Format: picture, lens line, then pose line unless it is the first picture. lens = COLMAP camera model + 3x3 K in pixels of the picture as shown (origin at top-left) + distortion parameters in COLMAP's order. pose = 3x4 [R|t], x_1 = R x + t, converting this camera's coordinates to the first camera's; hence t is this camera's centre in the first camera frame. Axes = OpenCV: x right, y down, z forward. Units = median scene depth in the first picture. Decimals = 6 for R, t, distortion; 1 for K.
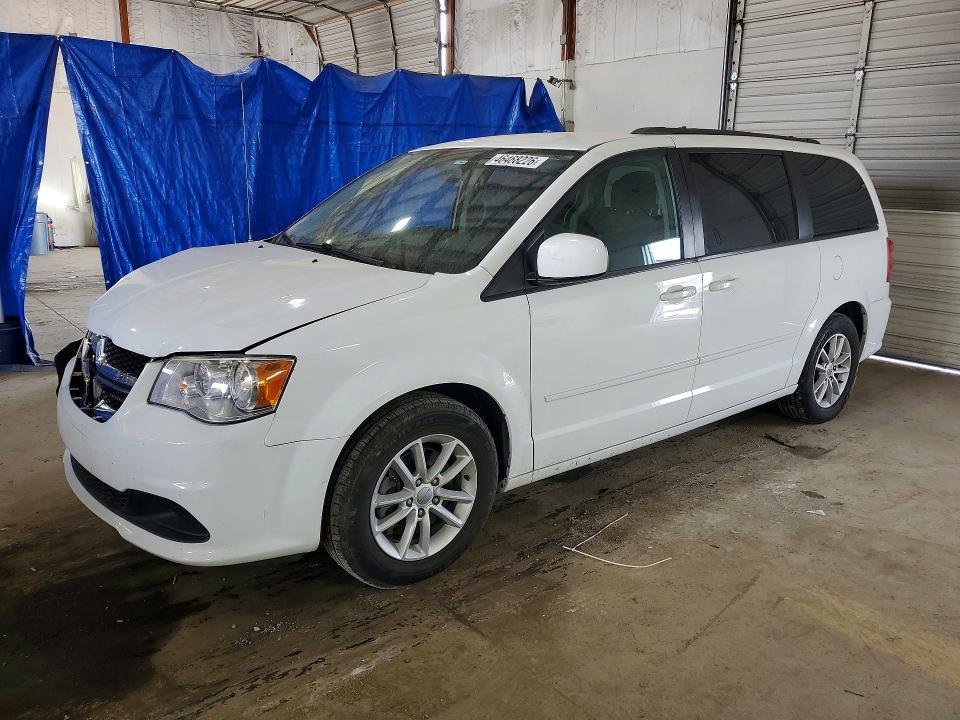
lens RADIAL K [[742.2, 0, 480.0], [0, 742.2, 360.0], [0, 0, 1]] dist [0.002110, -0.001620]
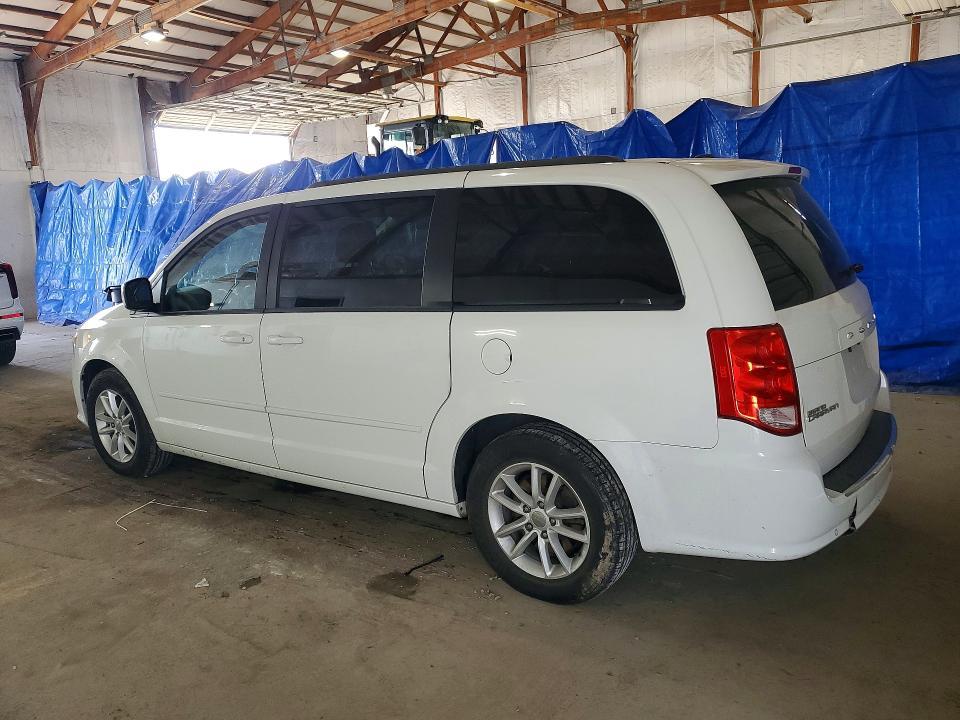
lens RADIAL K [[738.4, 0, 480.0], [0, 738.4, 360.0], [0, 0, 1]] dist [0.009622, 0.005329]
pose [[0.272242, 0.154883, -0.949682, 1.407263], [-0.185359, 0.976916, 0.106189, -0.239448], [0.944207, 0.147124, 0.294666, 1.018143]]
